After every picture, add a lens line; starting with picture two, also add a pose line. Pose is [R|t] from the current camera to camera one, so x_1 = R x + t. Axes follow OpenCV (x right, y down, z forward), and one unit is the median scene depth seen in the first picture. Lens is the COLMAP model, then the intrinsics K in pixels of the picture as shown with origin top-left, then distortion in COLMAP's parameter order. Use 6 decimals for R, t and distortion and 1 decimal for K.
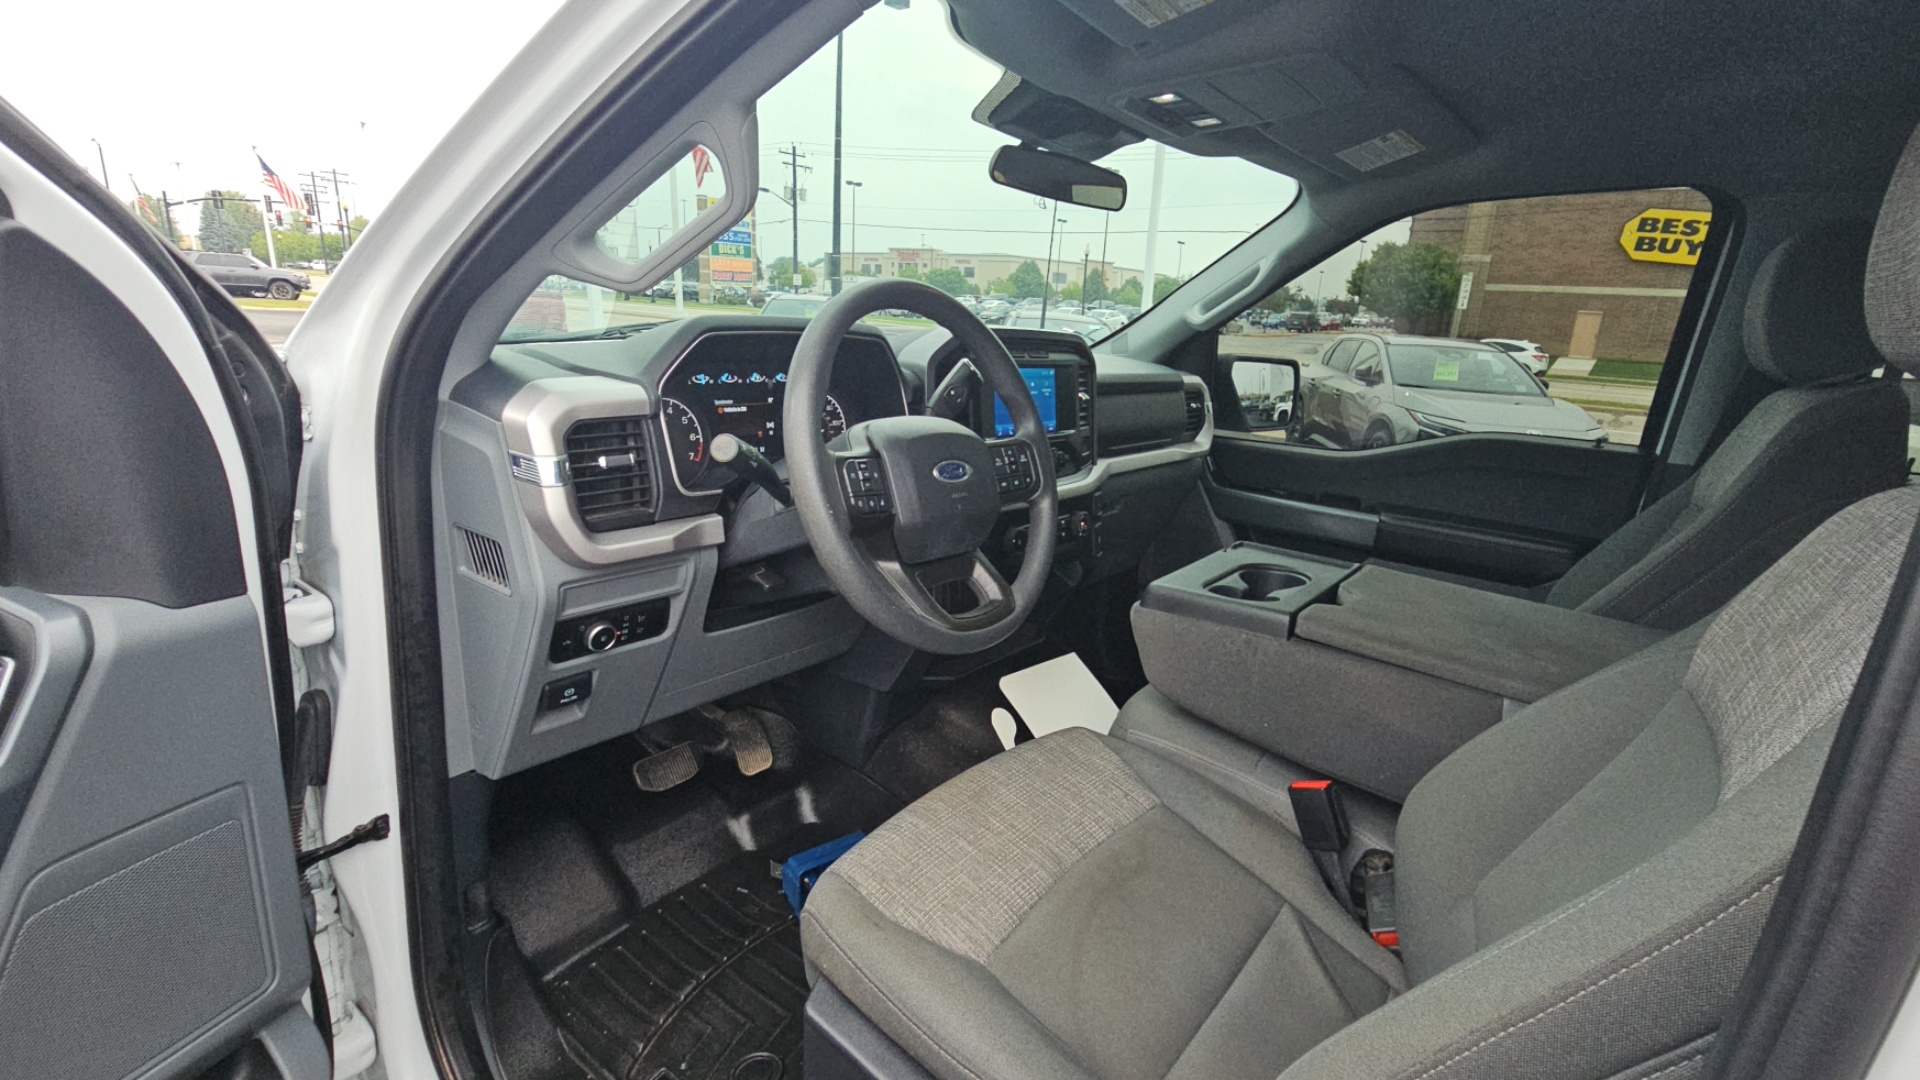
lens RADIAL K [[859.8, 0, 979.6], [0, 859.8, 541.1], [0, 0, 1]] dist [0.009349, -0.006883]
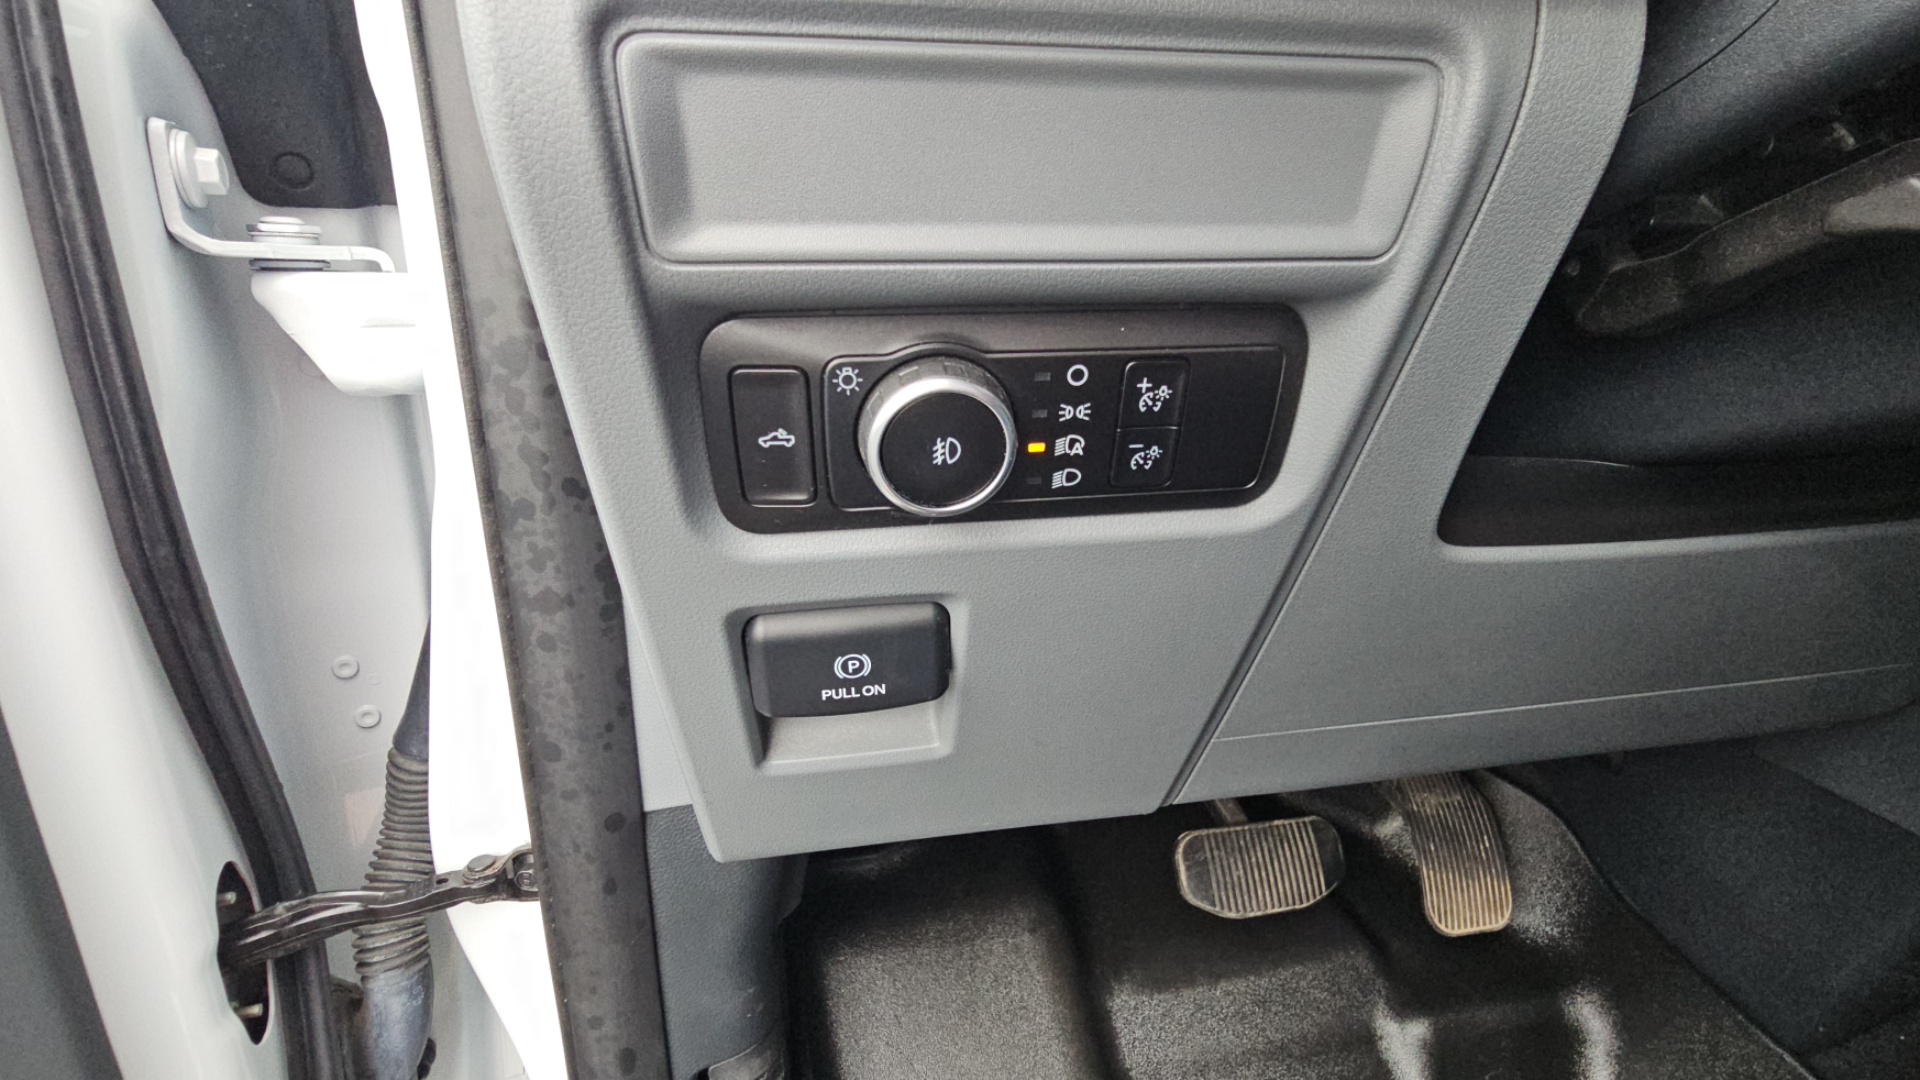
lens RADIAL K [[859.8, 0, 967.0], [0, 859.8, 542.2], [0, 0, 1]] dist [0.009349, -0.006883]
pose [[0.723917, 0.154596, -0.672342, -0.180364], [-0.115935, 0.987970, 0.102342, 0.069200], [0.680075, 0.003861, 0.733132, 0.524189]]
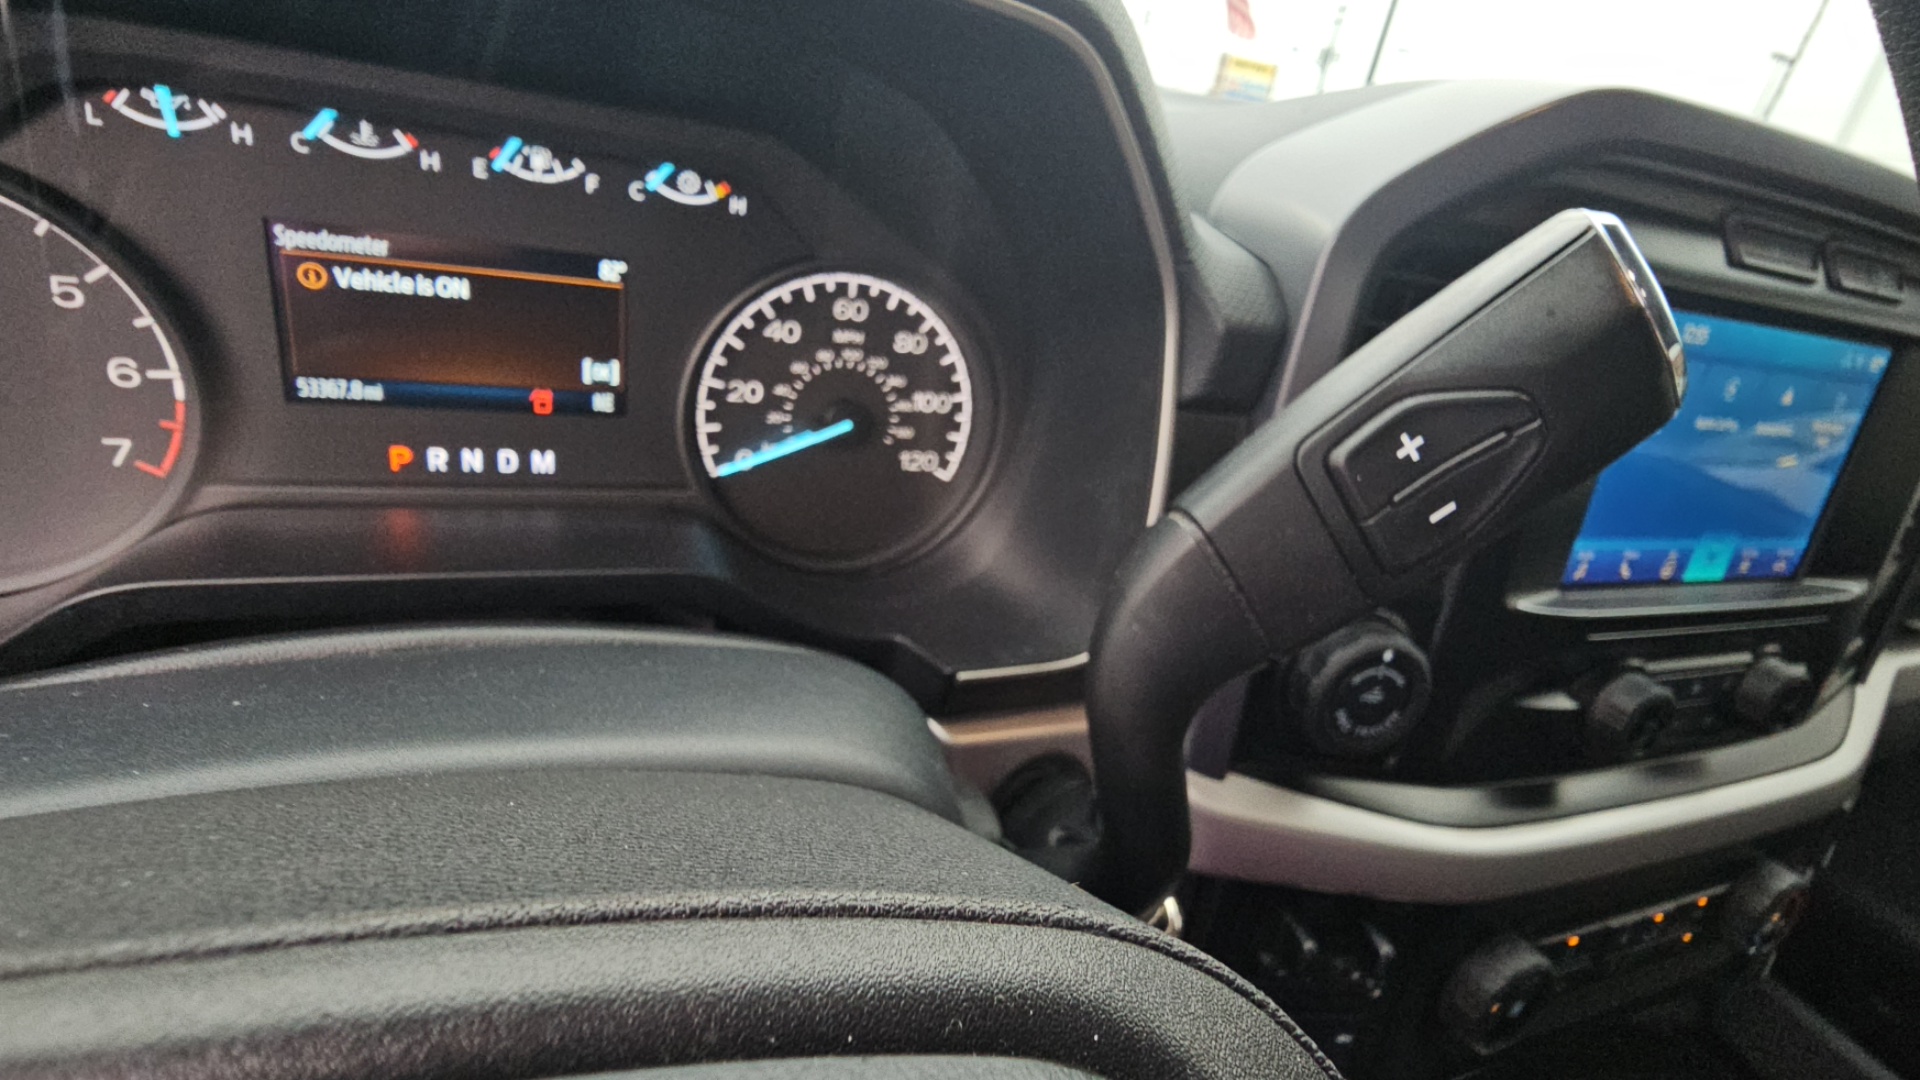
lens RADIAL K [[859.8, 0, 973.5], [0, 859.8, 547.3], [0, 0, 1]] dist [0.009349, -0.006883]
pose [[0.855726, 0.304571, -0.418294, -0.021969], [-0.246732, 0.950767, 0.187527, -0.123719], [0.454815, -0.057265, 0.888743, 0.634891]]
